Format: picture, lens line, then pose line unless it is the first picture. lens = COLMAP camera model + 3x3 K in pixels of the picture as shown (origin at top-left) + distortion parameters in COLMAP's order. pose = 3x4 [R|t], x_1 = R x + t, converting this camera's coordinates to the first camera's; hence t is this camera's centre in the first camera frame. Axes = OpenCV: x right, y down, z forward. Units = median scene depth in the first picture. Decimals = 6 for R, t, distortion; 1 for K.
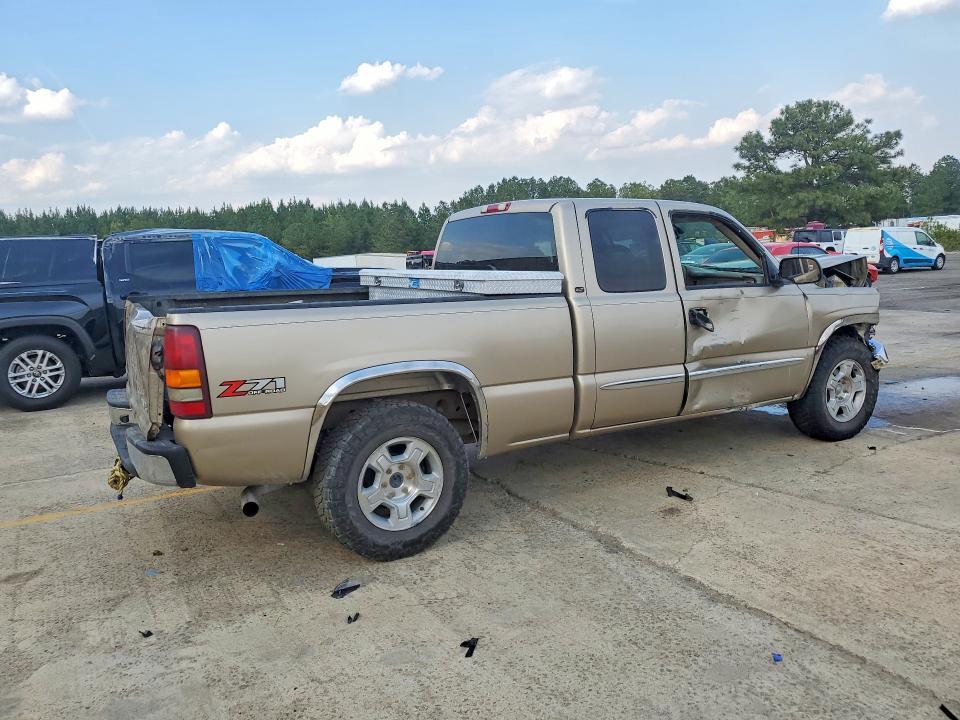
lens RADIAL K [[733.5, 0, 480.0], [0, 733.5, 360.0], [0, 0, 1]] dist [0.033225, -0.001114]
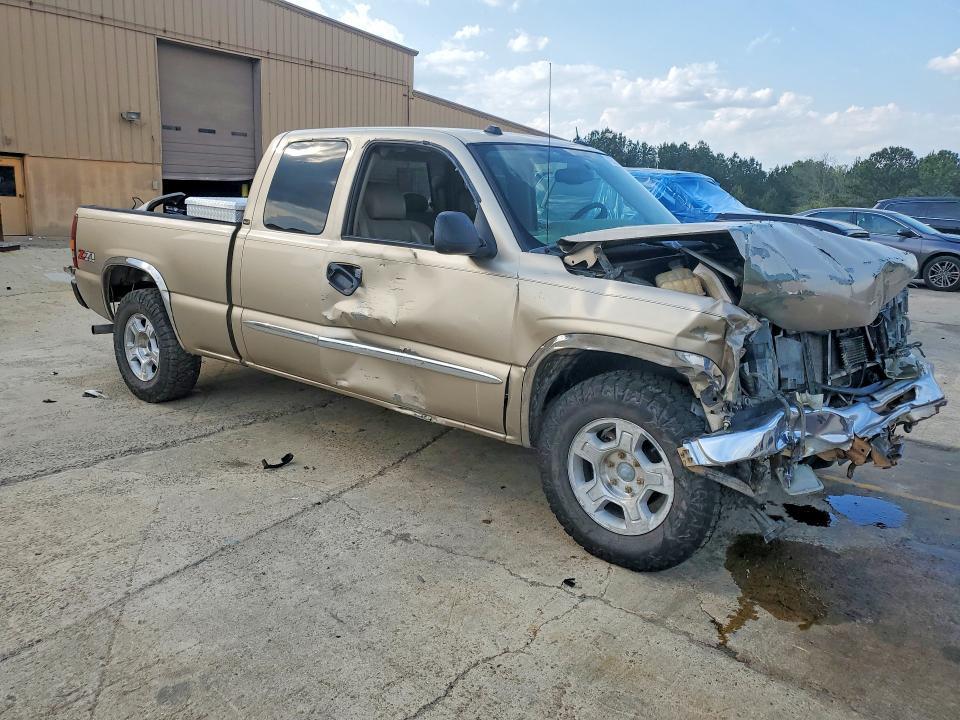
lens RADIAL K [[667.8, 0, 480.0], [0, 667.8, 360.0], [0, 0, 1]] dist [0.072779, -0.070510]
pose [[0.398793, 0.206850, -0.893408, 1.051288], [-0.230501, 0.965561, 0.120666, -0.091730], [0.887600, 0.157811, 0.432738, 0.832907]]
